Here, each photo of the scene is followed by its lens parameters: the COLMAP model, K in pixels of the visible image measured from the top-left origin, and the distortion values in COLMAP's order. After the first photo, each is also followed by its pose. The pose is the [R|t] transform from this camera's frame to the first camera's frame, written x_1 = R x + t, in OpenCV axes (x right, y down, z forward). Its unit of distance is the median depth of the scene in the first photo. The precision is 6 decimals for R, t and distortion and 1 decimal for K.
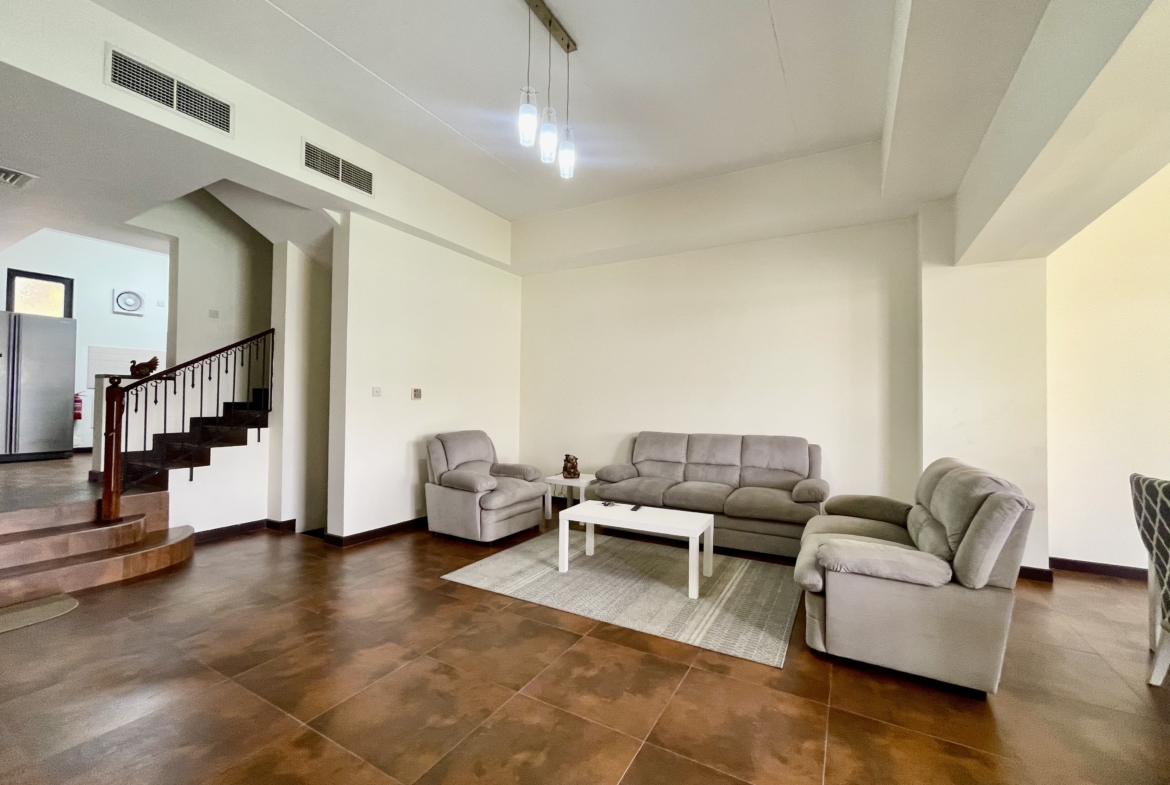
lens RADIAL K [[476.7, 0, 579.6], [0, 476.7, 395.4], [0, 0, 1]] dist [-0.001418, 0.002500]
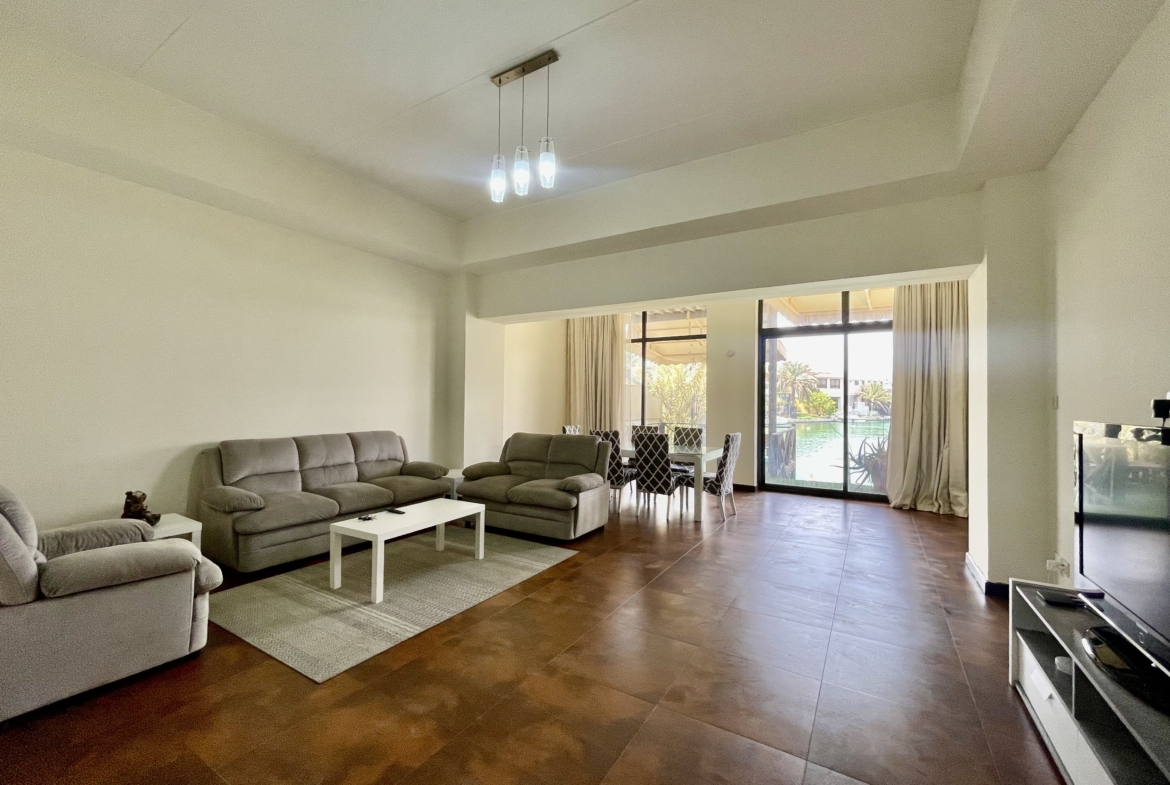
lens RADIAL K [[476.7, 0, 584.4], [0, 476.7, 399.7], [0, 0, 1]] dist [-0.001418, 0.002500]
pose [[0.021465, -0.008185, 0.999736, -1.046107], [-0.027618, 0.999580, 0.008777, -0.019362], [-0.999388, -0.027799, 0.021230, 0.721259]]
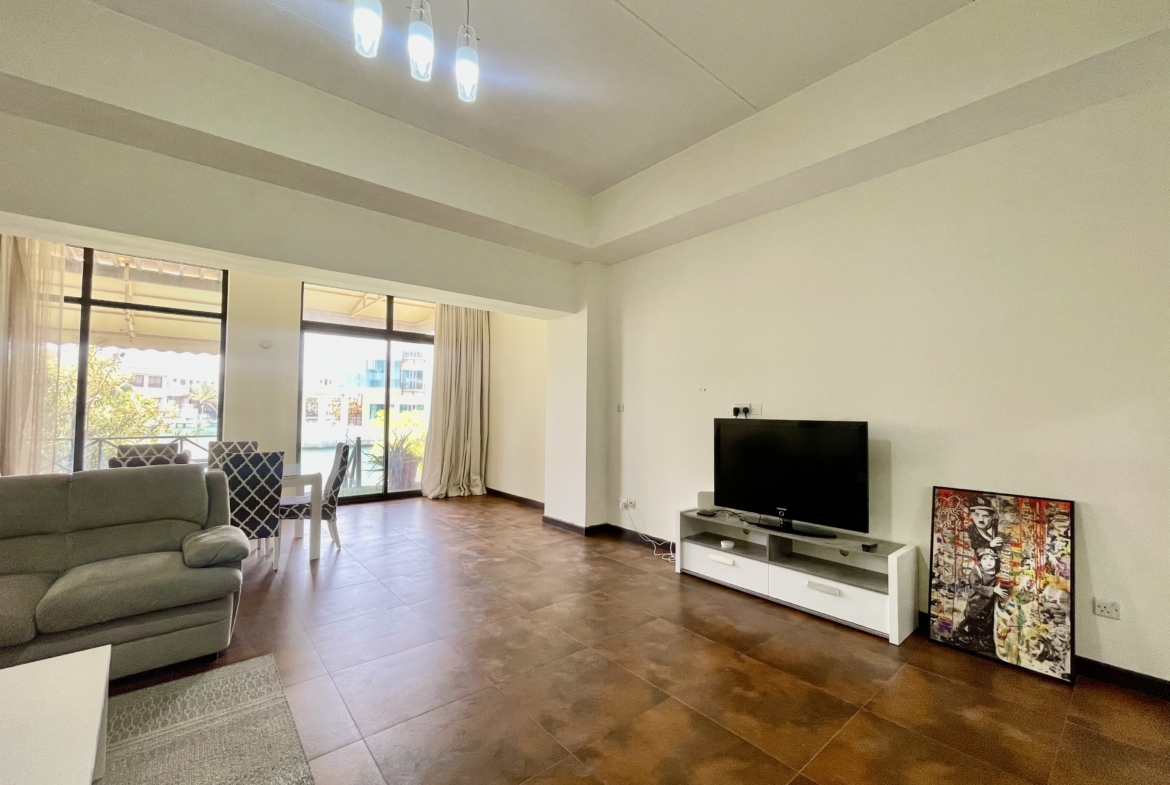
lens RADIAL K [[476.7, 0, 579.8], [0, 476.7, 395.5], [0, 0, 1]] dist [-0.001418, 0.002500]
pose [[-0.941164, -0.009757, 0.337808, -0.467313], [-0.025780, 0.998743, -0.042977, -0.000091], [-0.336964, -0.049157, -0.940233, 1.375139]]
